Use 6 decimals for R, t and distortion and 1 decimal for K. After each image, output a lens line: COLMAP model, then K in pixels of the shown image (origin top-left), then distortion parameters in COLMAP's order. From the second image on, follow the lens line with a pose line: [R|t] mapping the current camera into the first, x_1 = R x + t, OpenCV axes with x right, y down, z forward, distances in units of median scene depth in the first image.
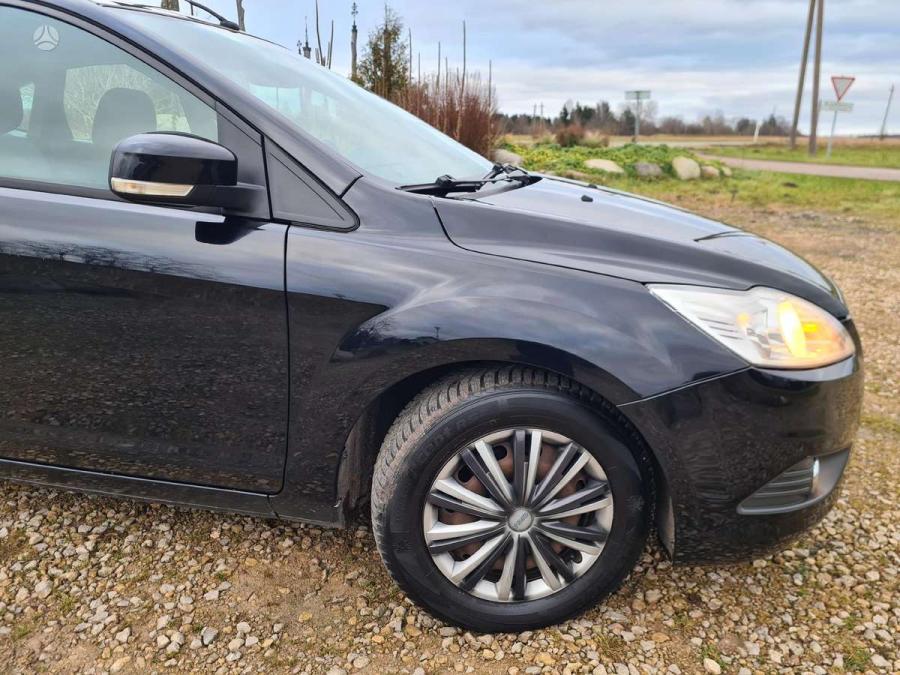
lens RADIAL K [[688.0, 0, 458.0], [0, 688.0, 333.1], [0, 0, 1]] dist [0.046834, -0.032593]
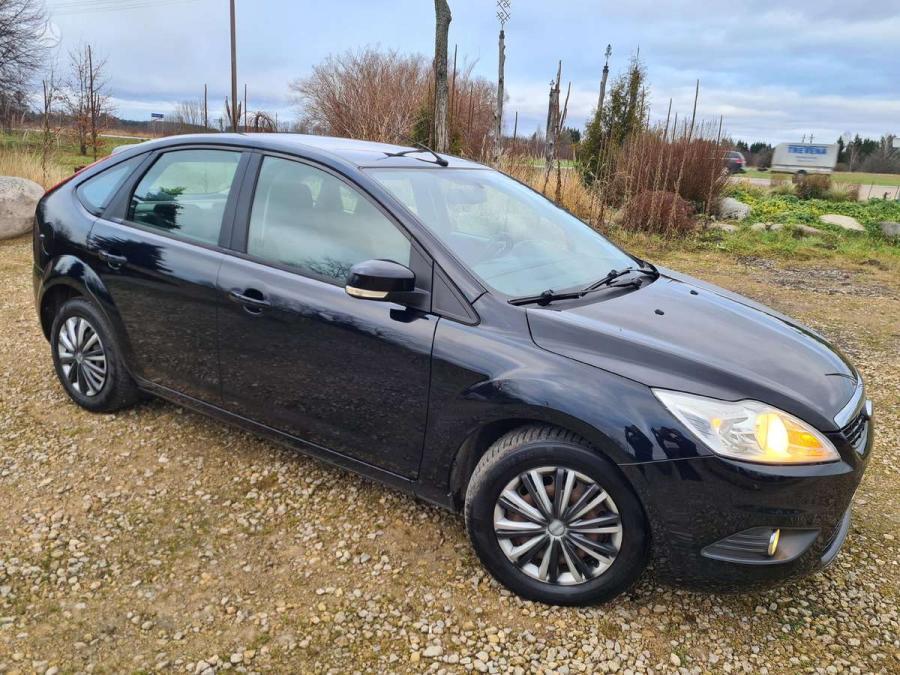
lens RADIAL K [[679.5, 0, 457.5], [0, 679.5, 334.2], [0, 0, 1]] dist [0.073522, -0.056262]
pose [[0.939878, 0.125824, -0.317486, 0.288037], [-0.134611, 0.990882, -0.005799, -0.104711], [0.313861, 0.048188, 0.948245, -0.475402]]
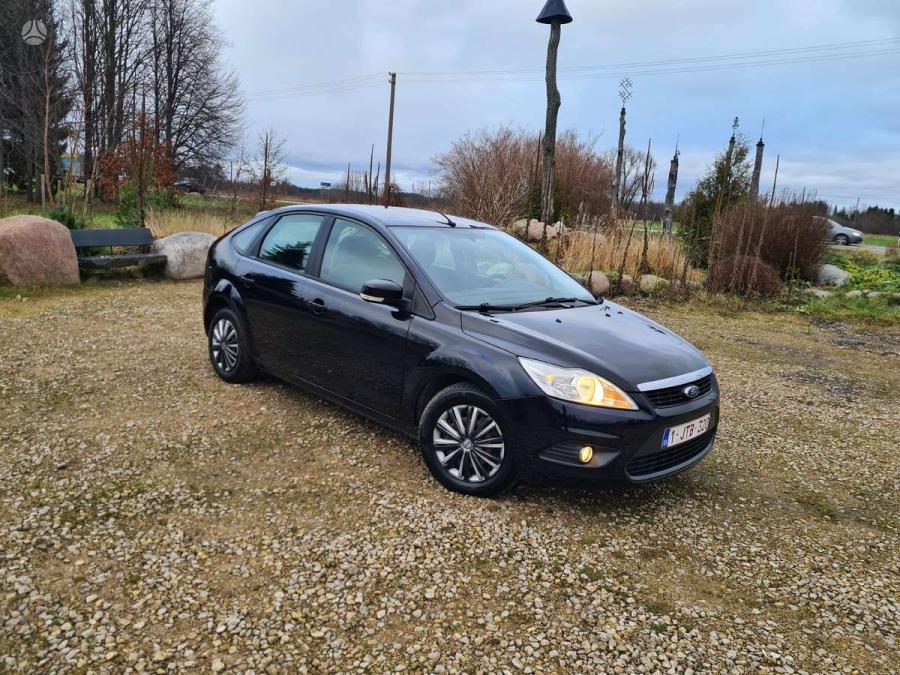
lens RADIAL K [[679.5, 0, 446.6], [0, 679.5, 332.9], [0, 0, 1]] dist [0.073522, -0.056262]
pose [[0.839156, 0.141989, -0.525029, 1.165287], [-0.202420, 0.977510, -0.059170, 0.038801], [0.504820, 0.155929, 0.849025, -1.089148]]
